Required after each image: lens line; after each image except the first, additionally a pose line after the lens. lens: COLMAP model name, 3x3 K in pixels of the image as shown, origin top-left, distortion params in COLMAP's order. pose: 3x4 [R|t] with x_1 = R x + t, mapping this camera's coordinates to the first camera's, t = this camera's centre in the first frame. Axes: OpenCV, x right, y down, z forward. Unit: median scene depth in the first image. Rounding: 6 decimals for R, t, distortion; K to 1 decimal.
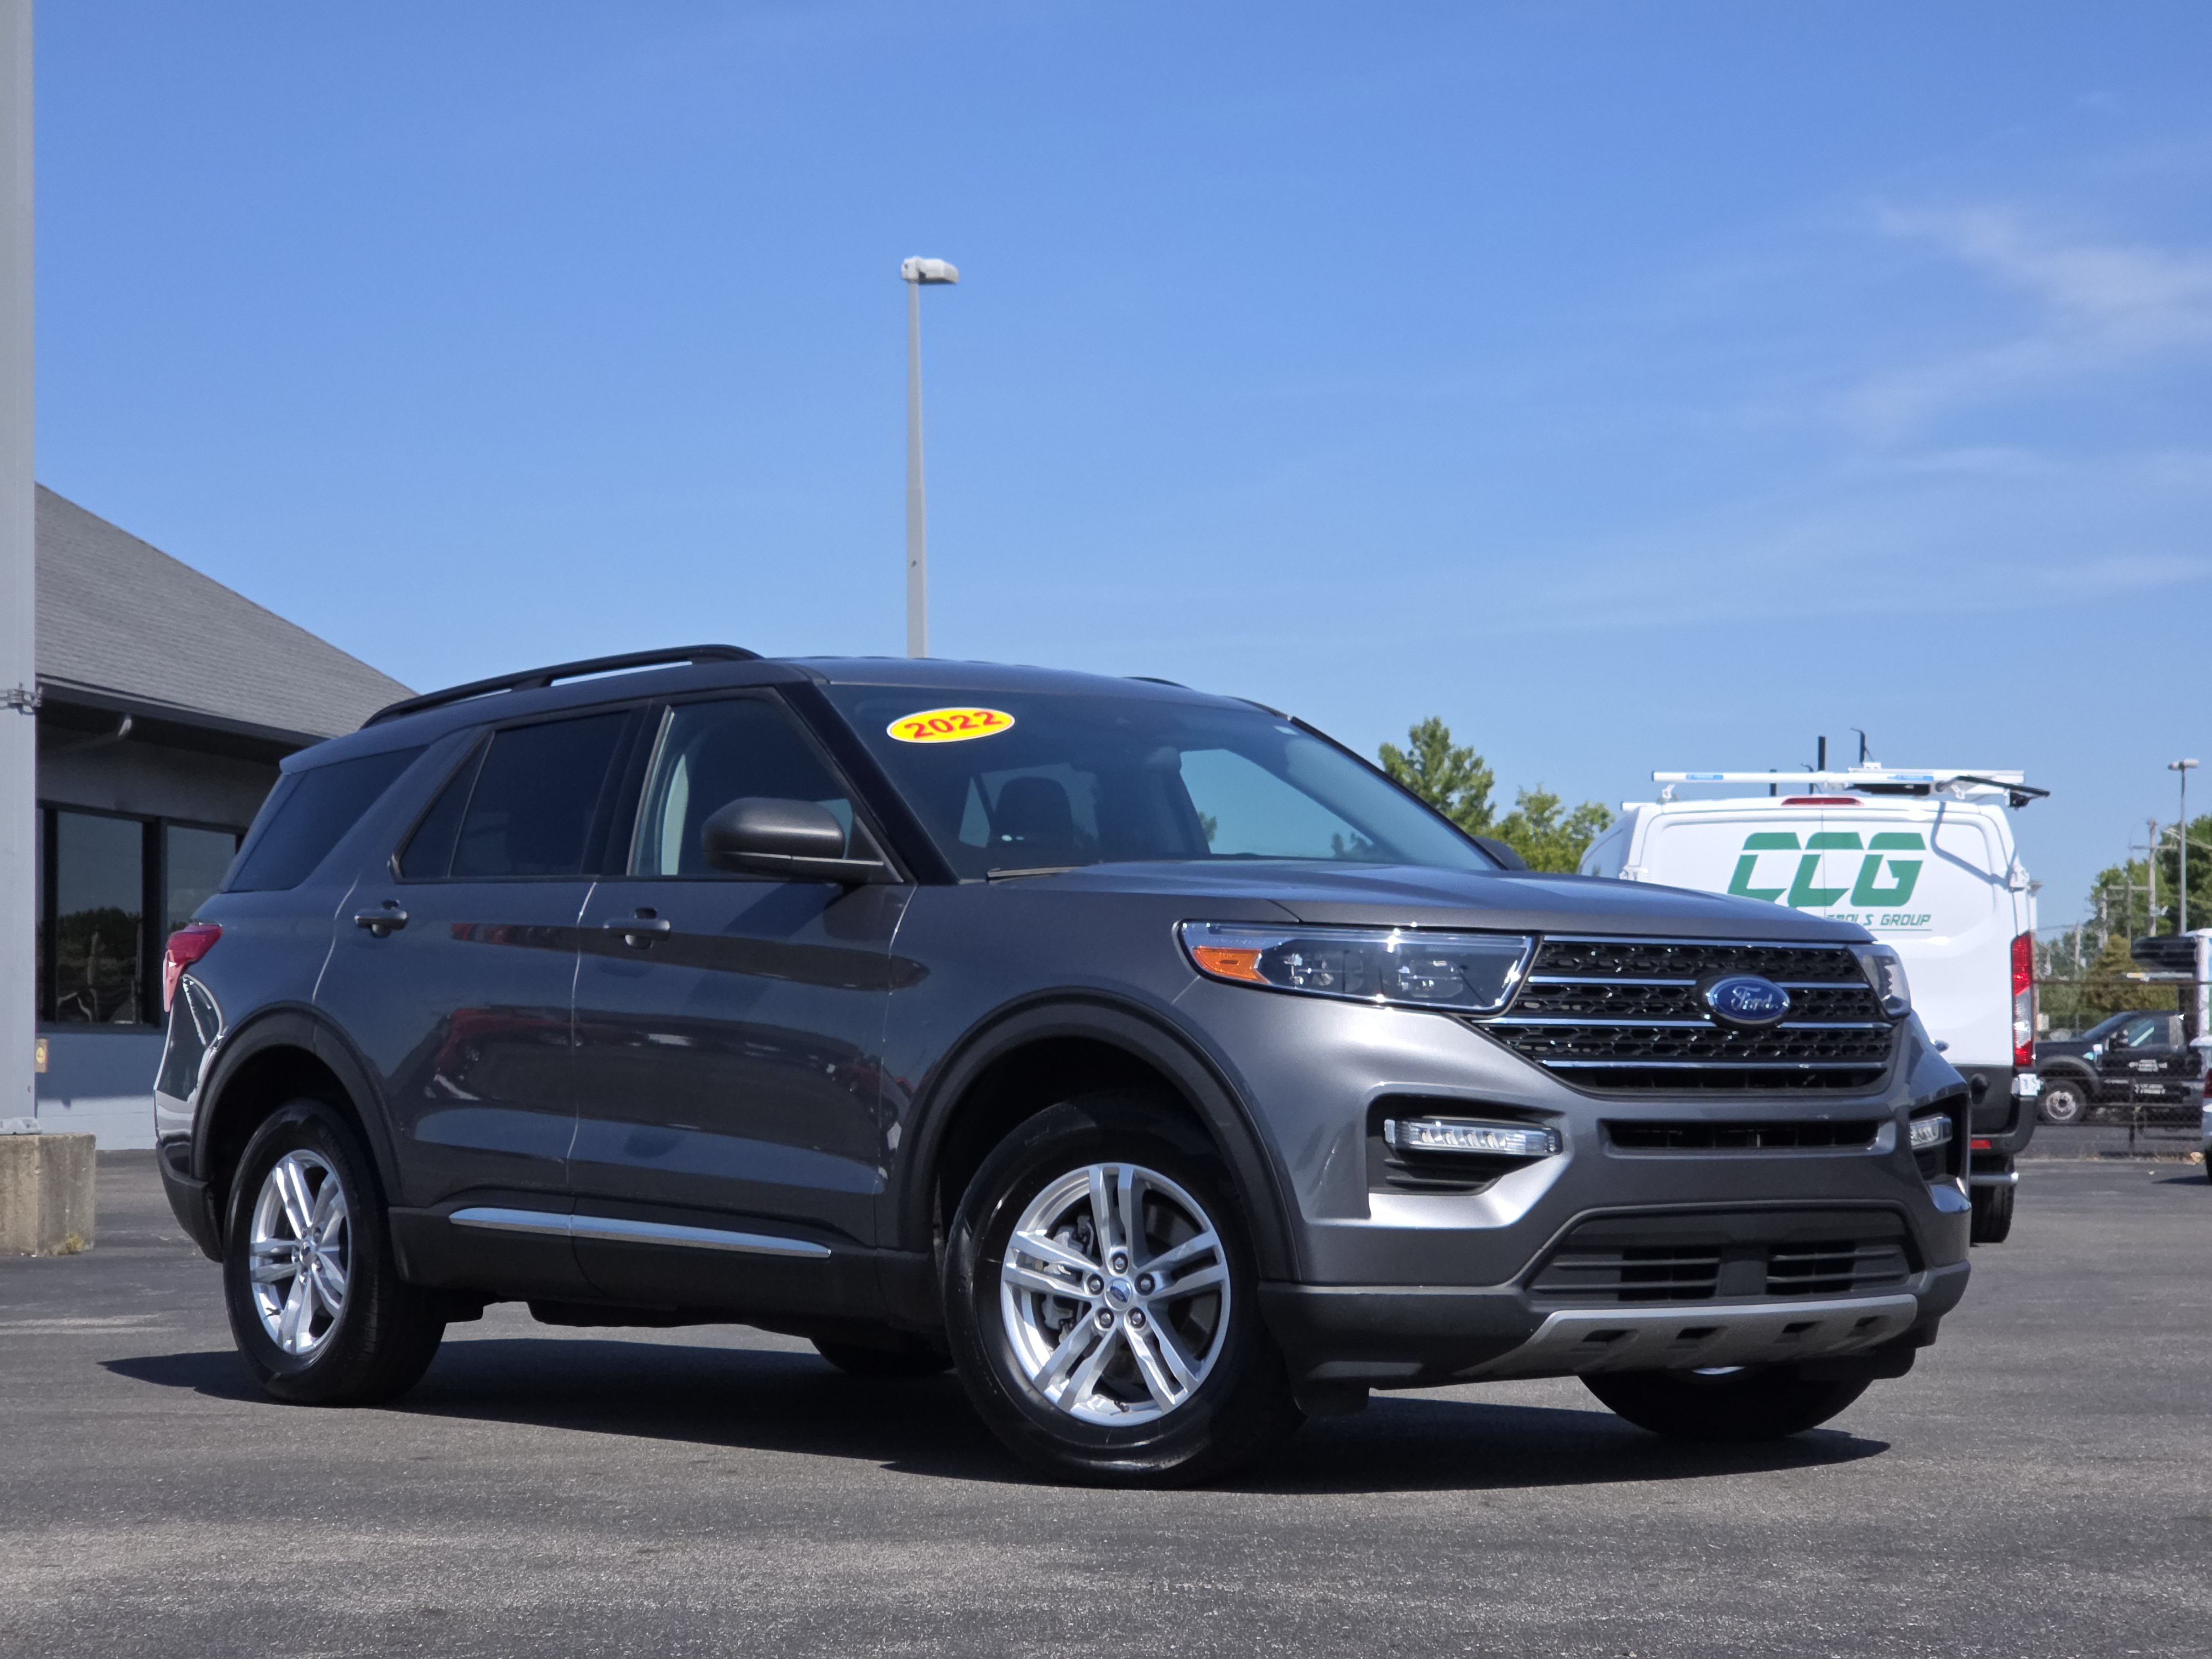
lens RADIAL K [[4435.1, 0, 1106.0], [0, 4435.1, 829.5], [0, 0, 1]] dist [-0.359615, 3.289041]
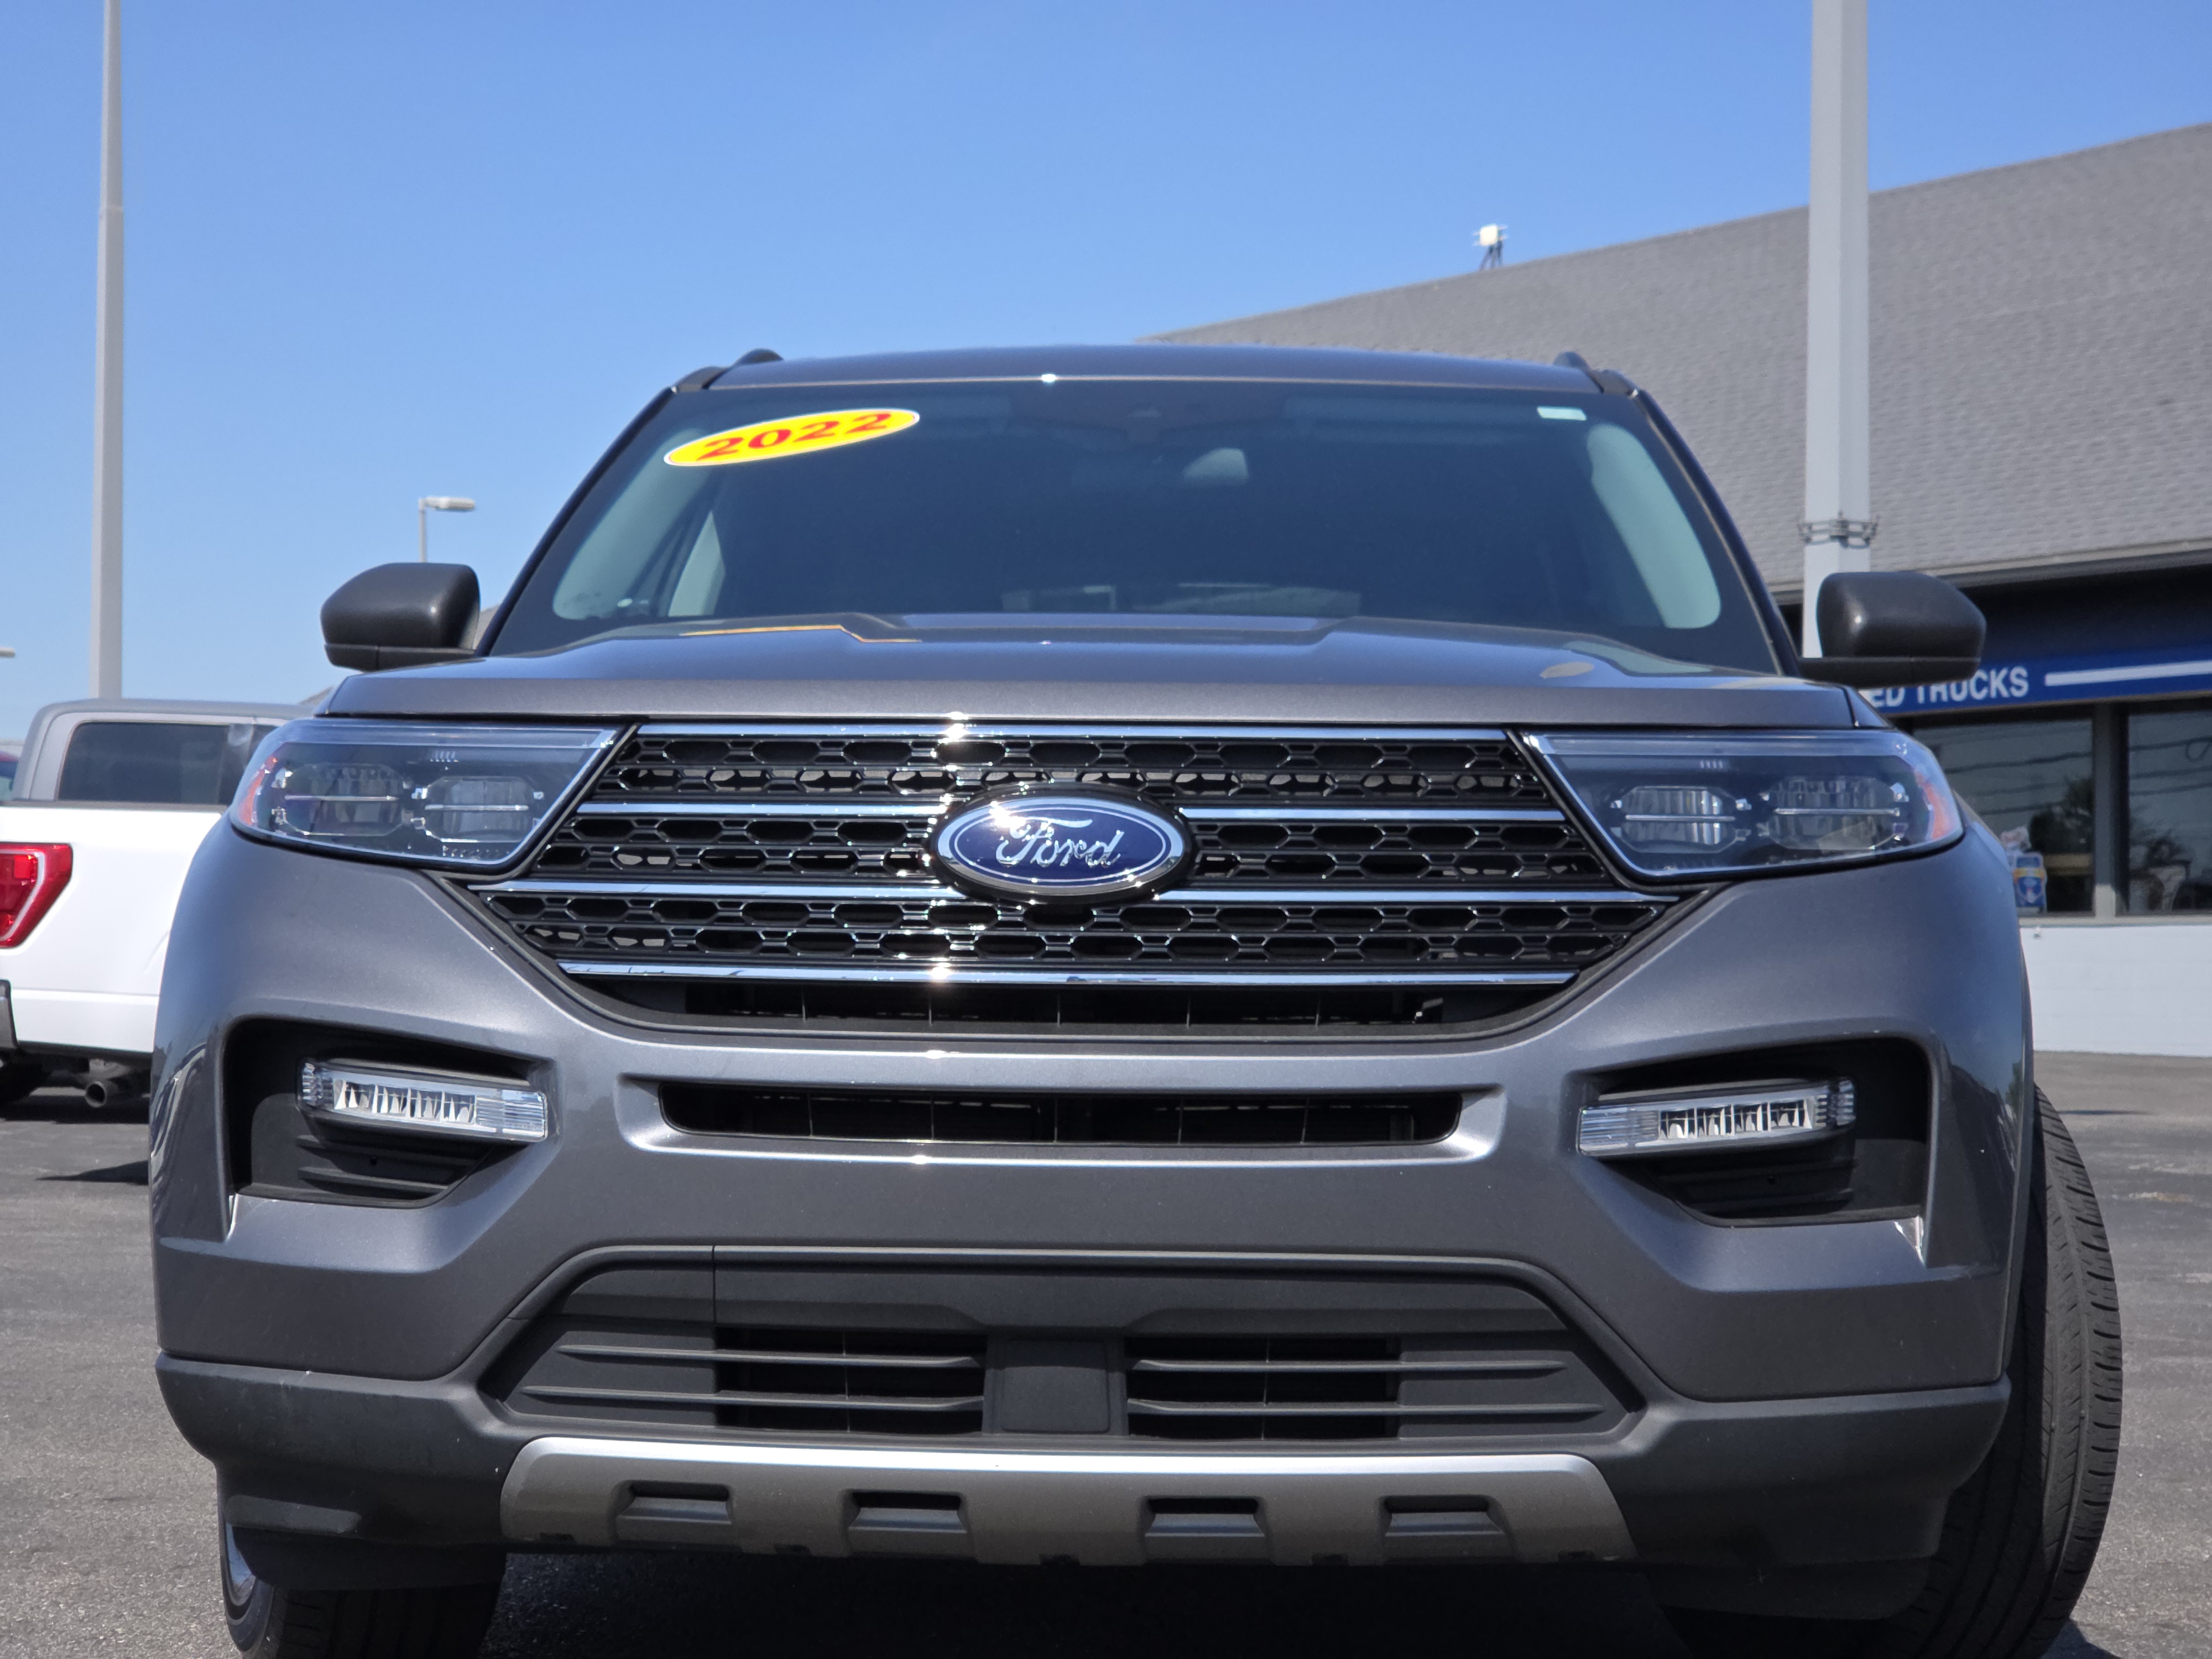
lens RADIAL K [[4435.1, 0, 1106.0], [0, 4435.1, 829.5], [0, 0, 1]] dist [-0.359615, 3.289041]
pose [[0.744632, -0.013876, -0.667331, 0.488137], [0.029358, 0.999497, 0.011976, 0.031353], [0.666829, -0.028509, 0.744665, 0.635061]]
